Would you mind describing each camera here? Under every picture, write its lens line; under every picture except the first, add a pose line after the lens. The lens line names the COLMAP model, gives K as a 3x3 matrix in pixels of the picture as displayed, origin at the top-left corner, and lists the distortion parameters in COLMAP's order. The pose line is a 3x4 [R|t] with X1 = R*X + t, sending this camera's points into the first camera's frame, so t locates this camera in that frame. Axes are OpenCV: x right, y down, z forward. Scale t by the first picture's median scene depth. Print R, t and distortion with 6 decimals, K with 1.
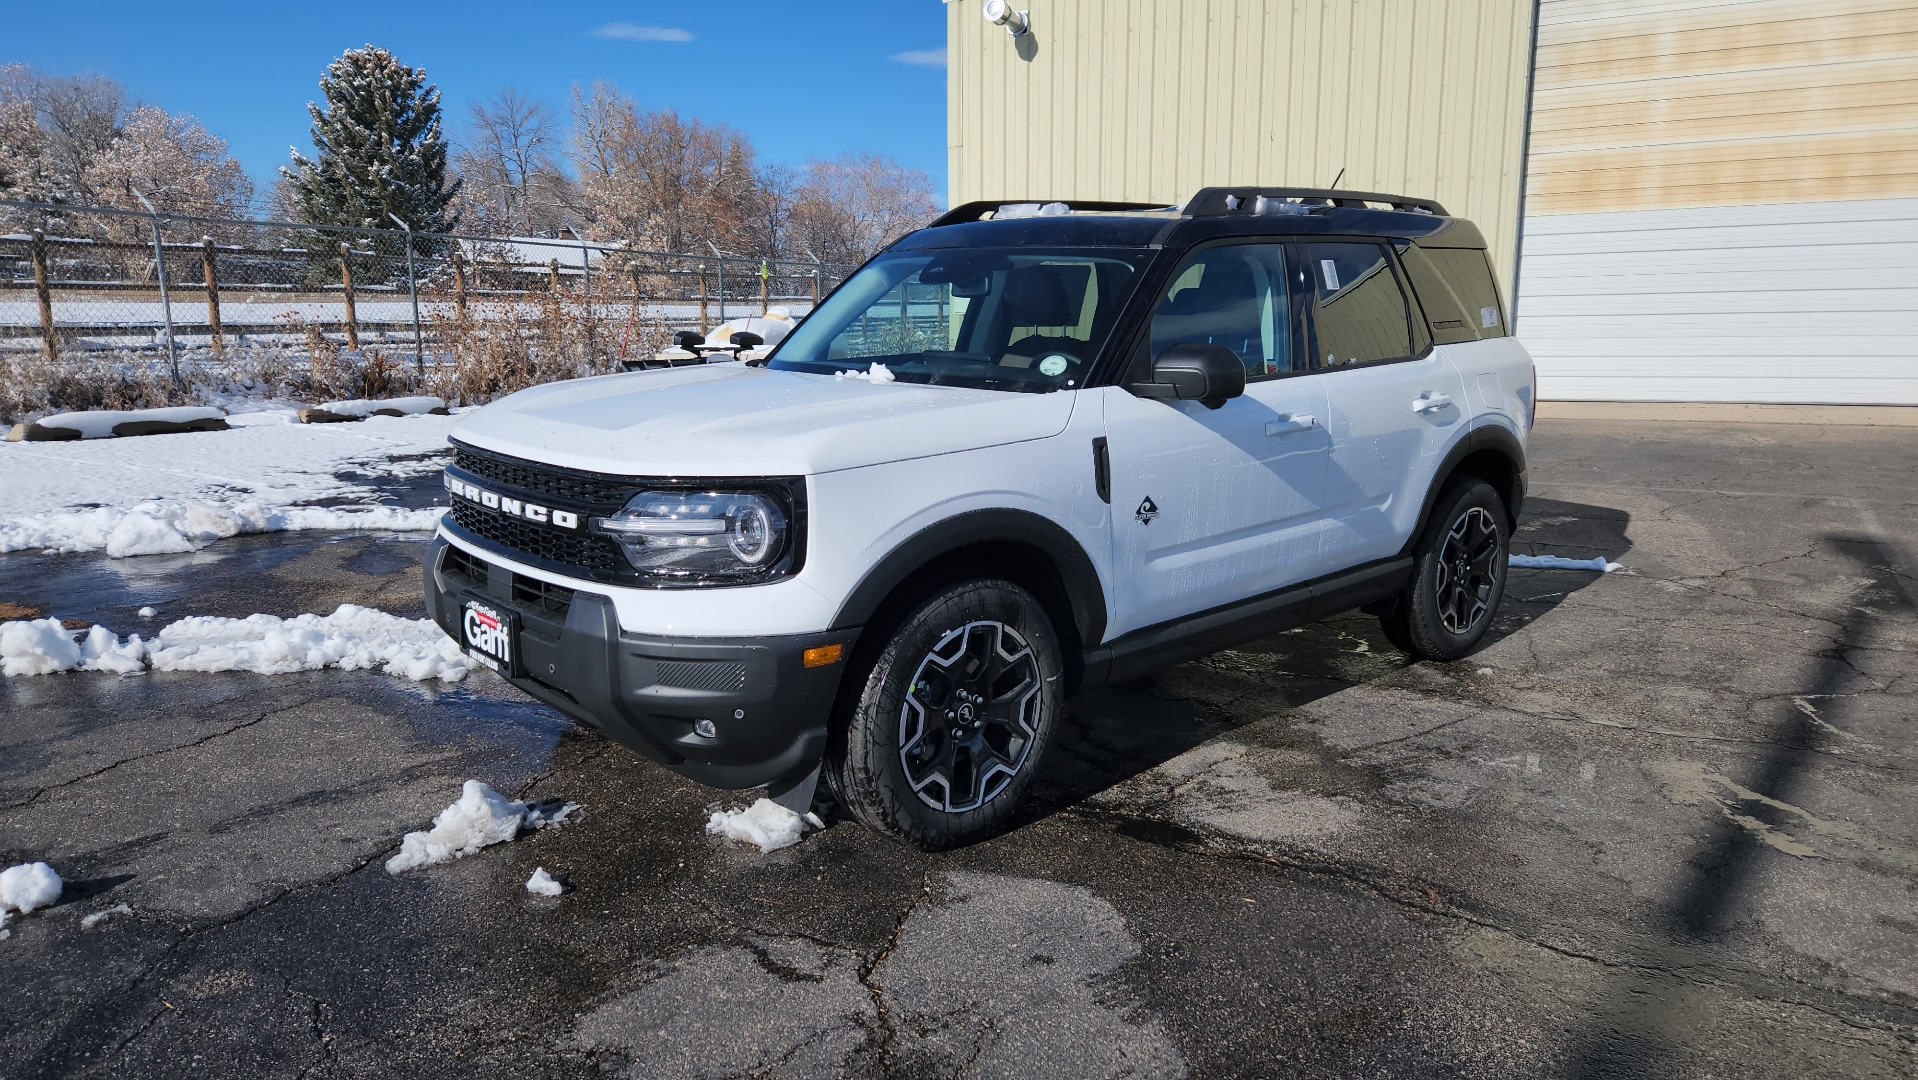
lens RADIAL K [[1275.8, 0, 932.7], [0, 1275.8, 541.2], [0, 0, 1]] dist [0.071575, -0.058167]
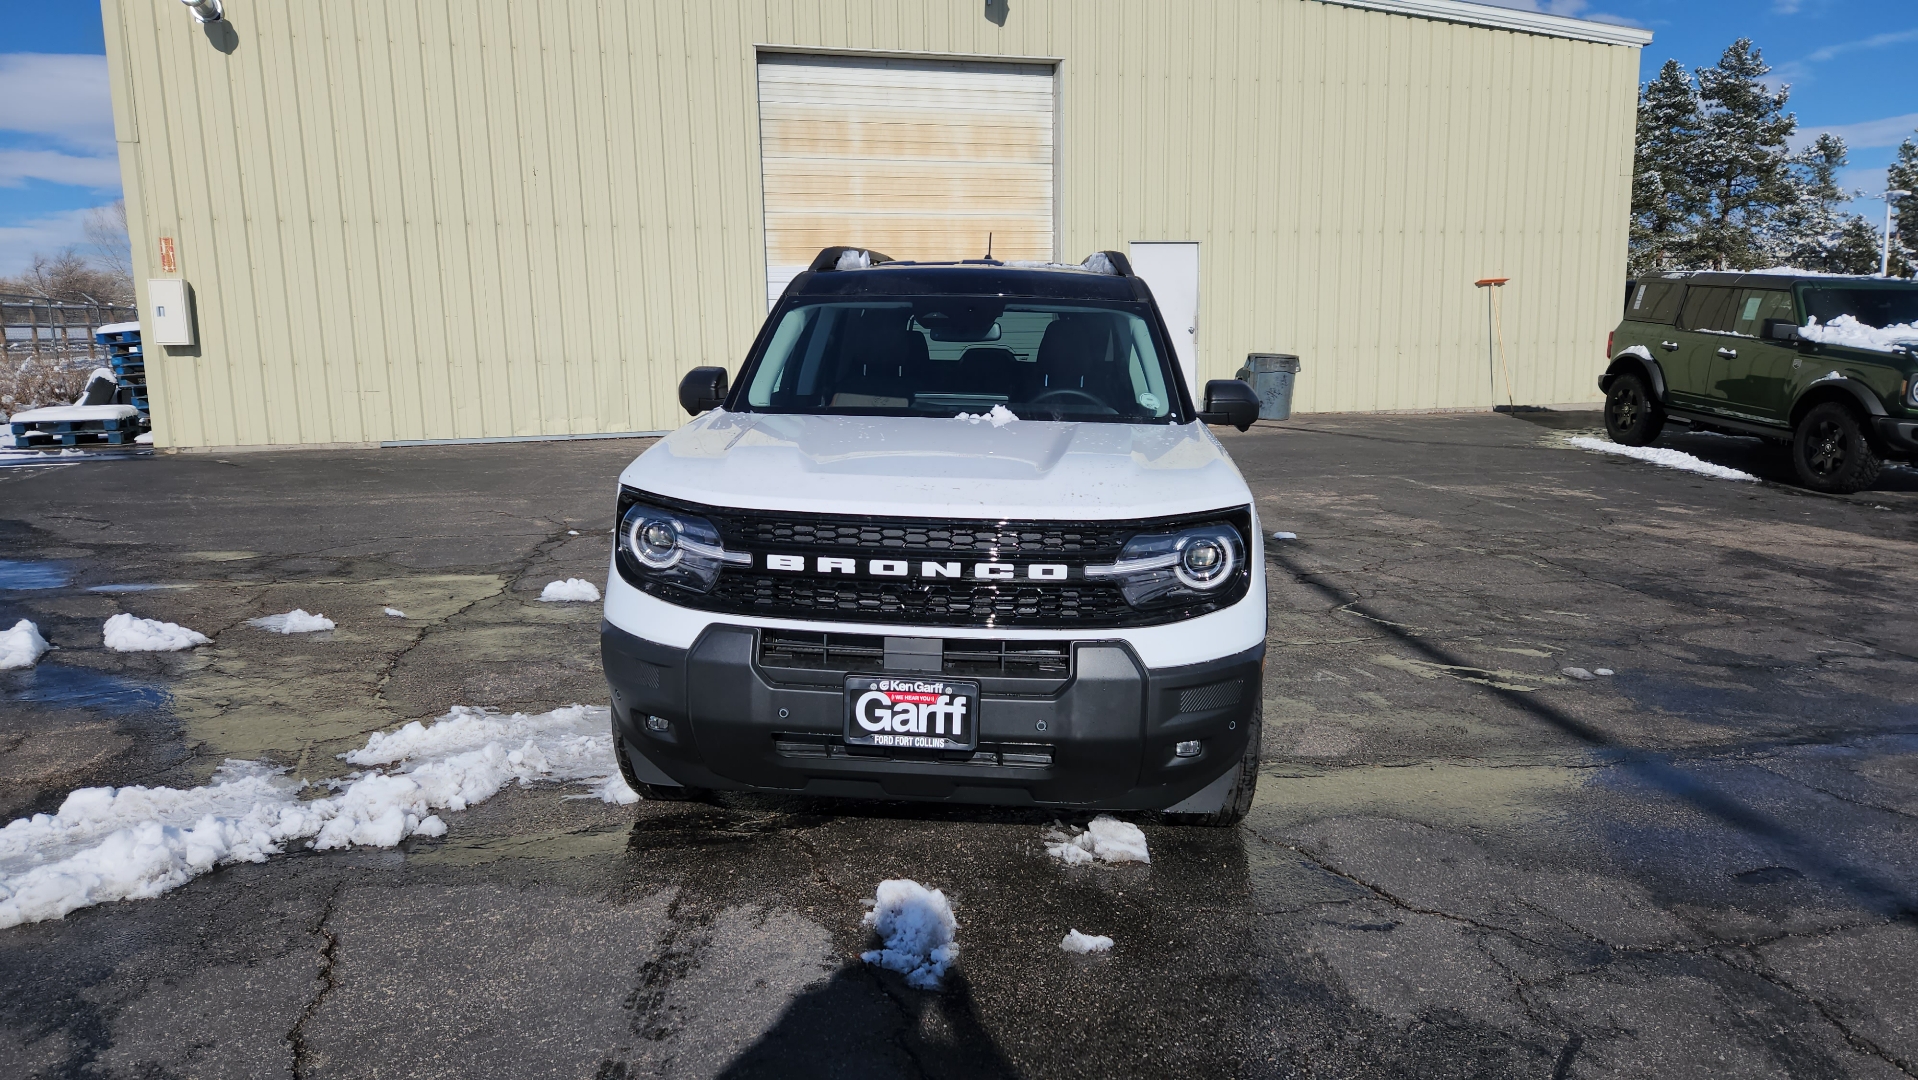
lens RADIAL K [[1281.3, 0, 916.7], [0, 1281.3, 542.6], [0, 0, 1]] dist [0.067077, -0.053507]
pose [[0.732080, -0.105241, 0.673040, -0.717795], [0.120423, 0.992428, 0.024195, -0.052831], [-0.670490, 0.063337, 0.739210, 0.239010]]
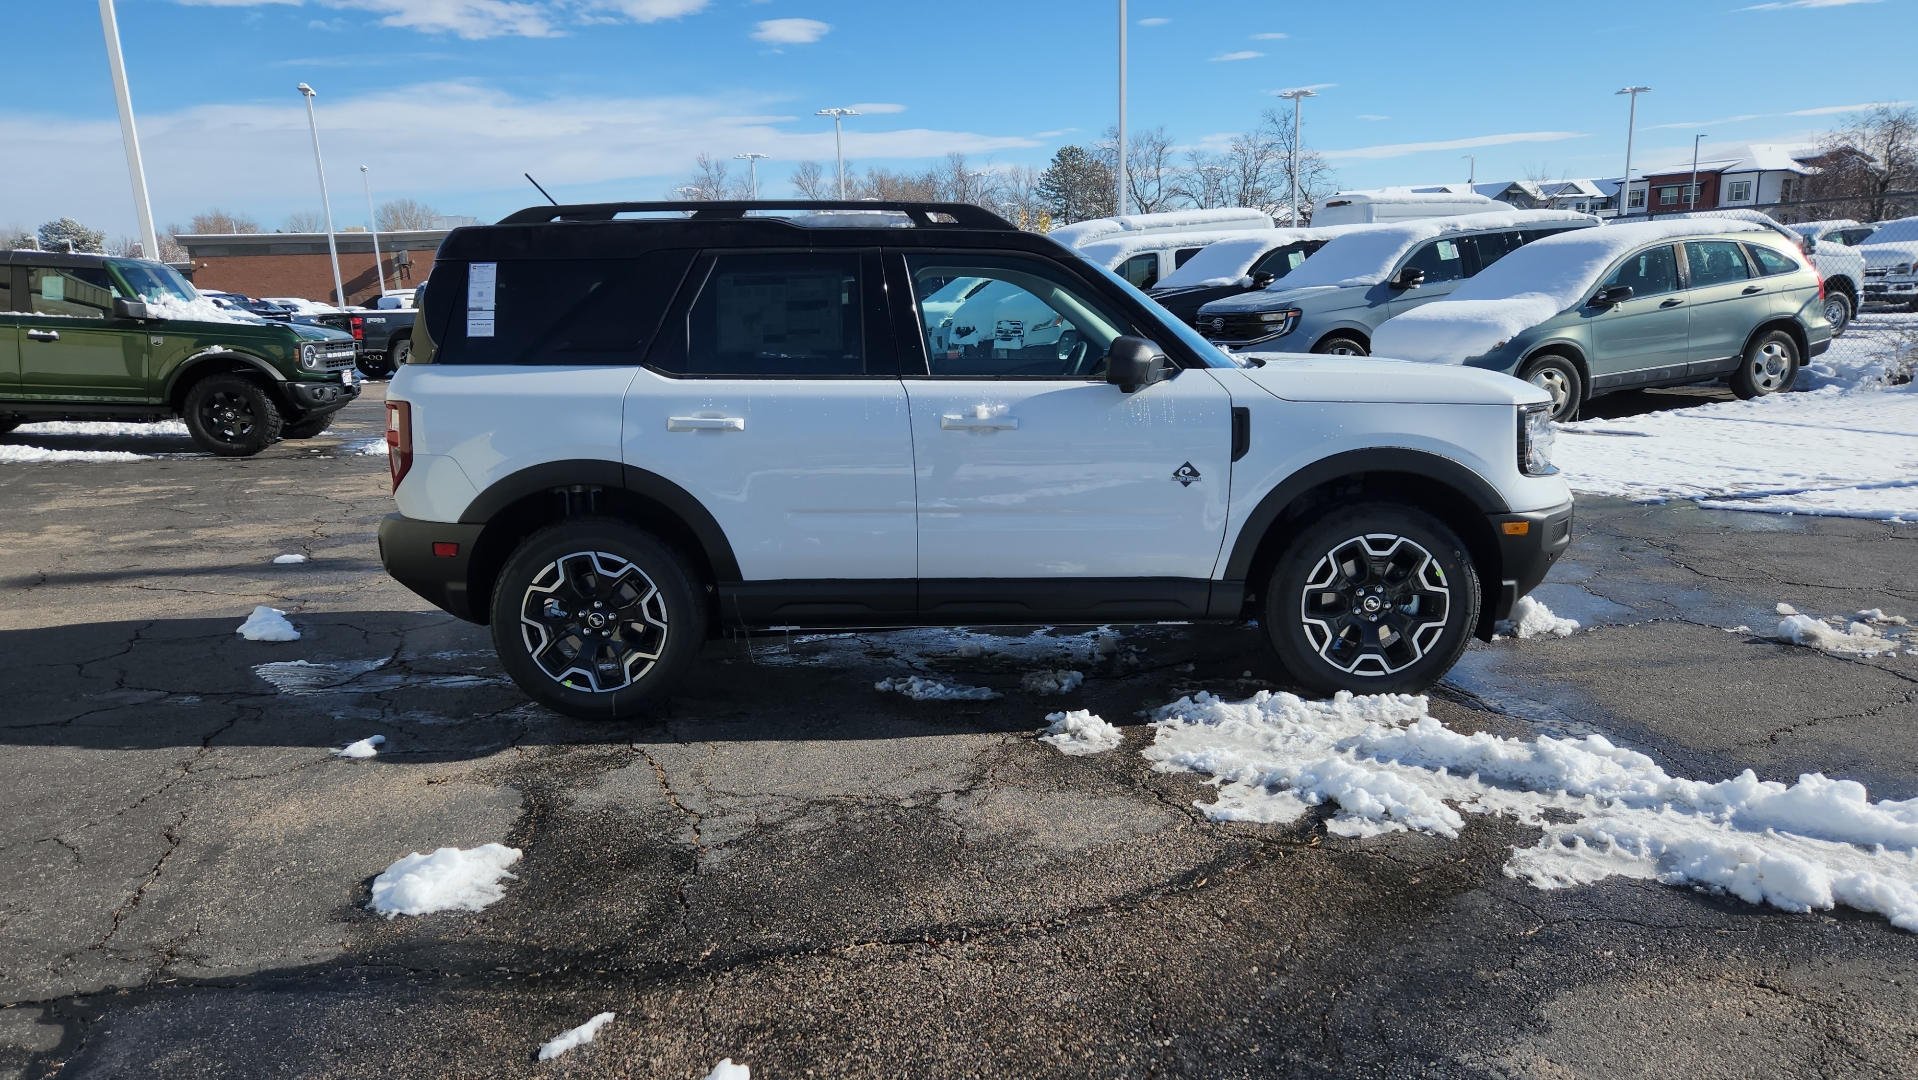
lens RADIAL K [[1281.3, 0, 938.2], [0, 1281.3, 555.3], [0, 0, 1]] dist [0.067077, -0.053507]
pose [[-0.747293, -0.113810, 0.654675, -0.652500], [0.148945, 0.931466, 0.331944, -0.381728], [-0.647586, 0.345570, -0.679127, 1.944893]]
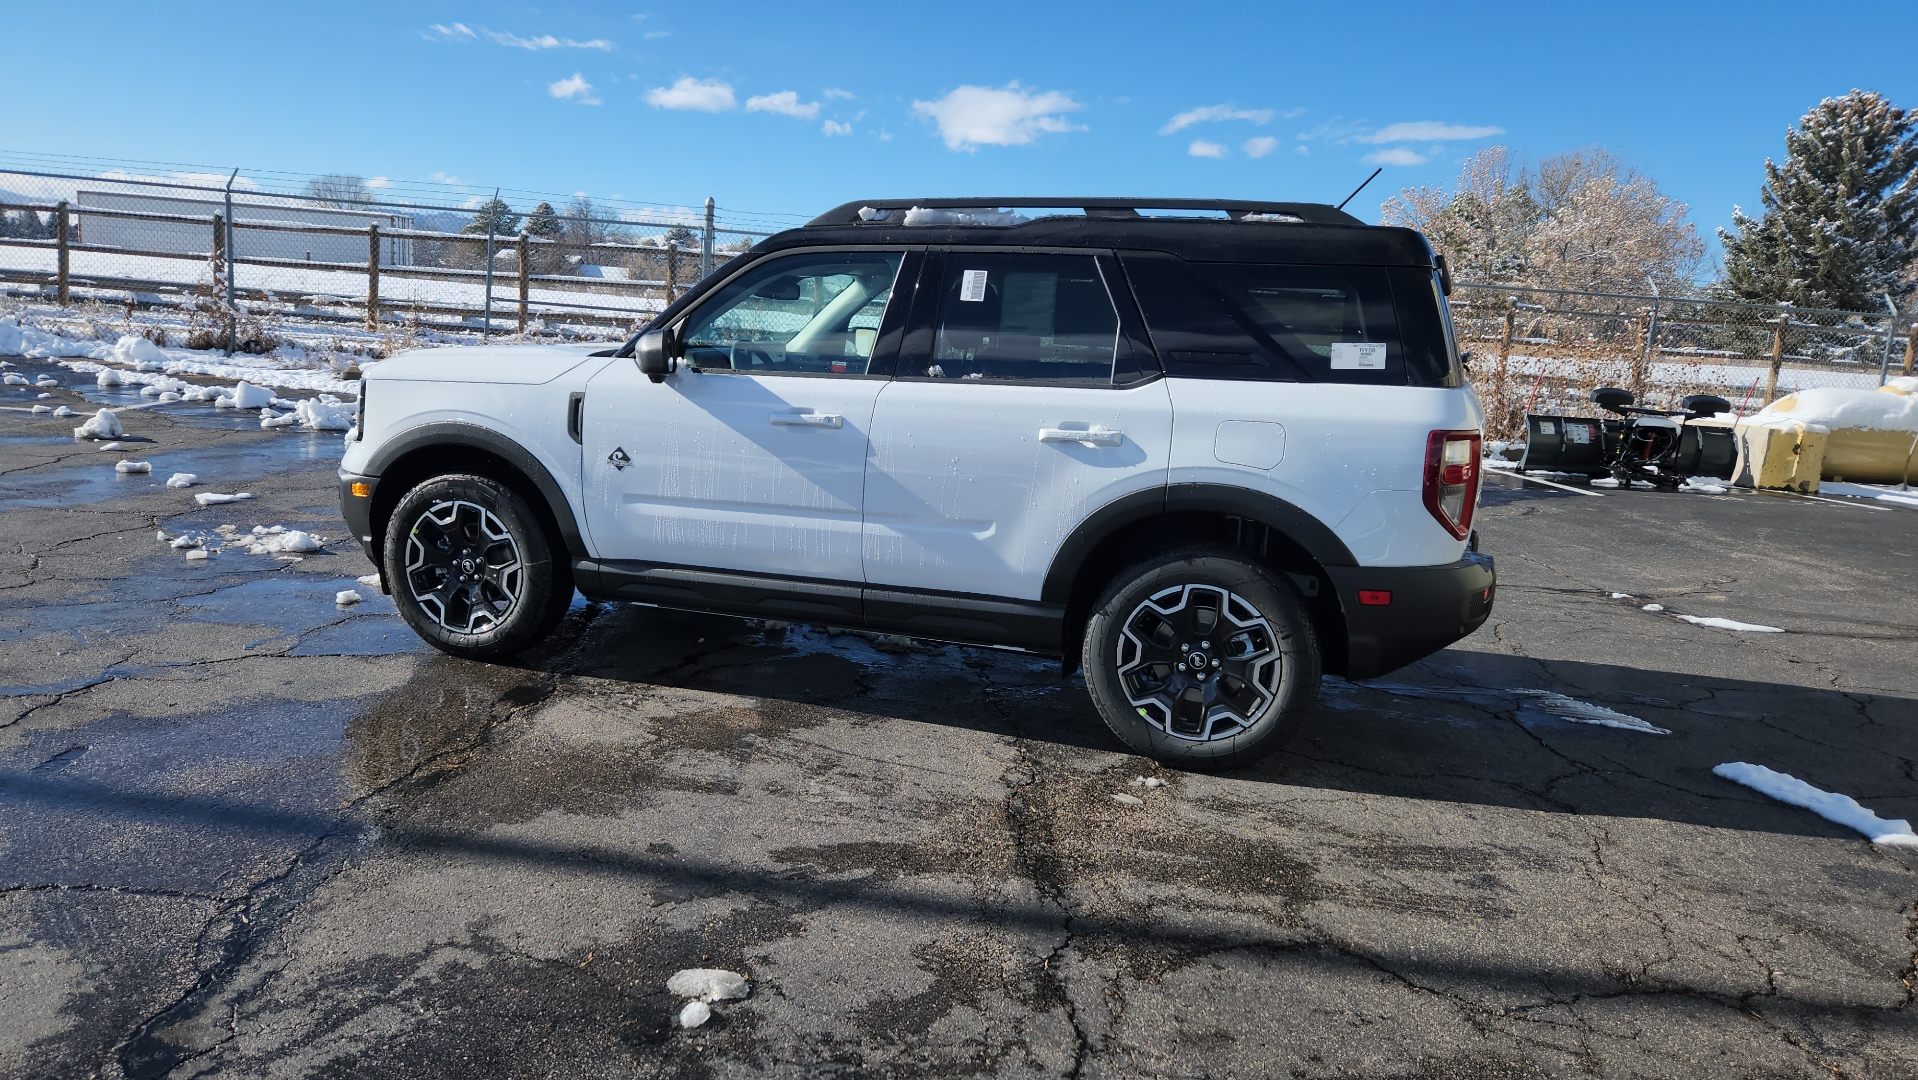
lens RADIAL K [[1275.8, 0, 925.5], [0, 1275.8, 535.4], [0, 0, 1]] dist [0.071575, -0.058167]
pose [[0.506697, 0.171597, -0.844874, 1.137284], [-0.215098, 0.974162, 0.068855, -0.083374], [0.834860, 0.146842, 0.530515, 0.491178]]
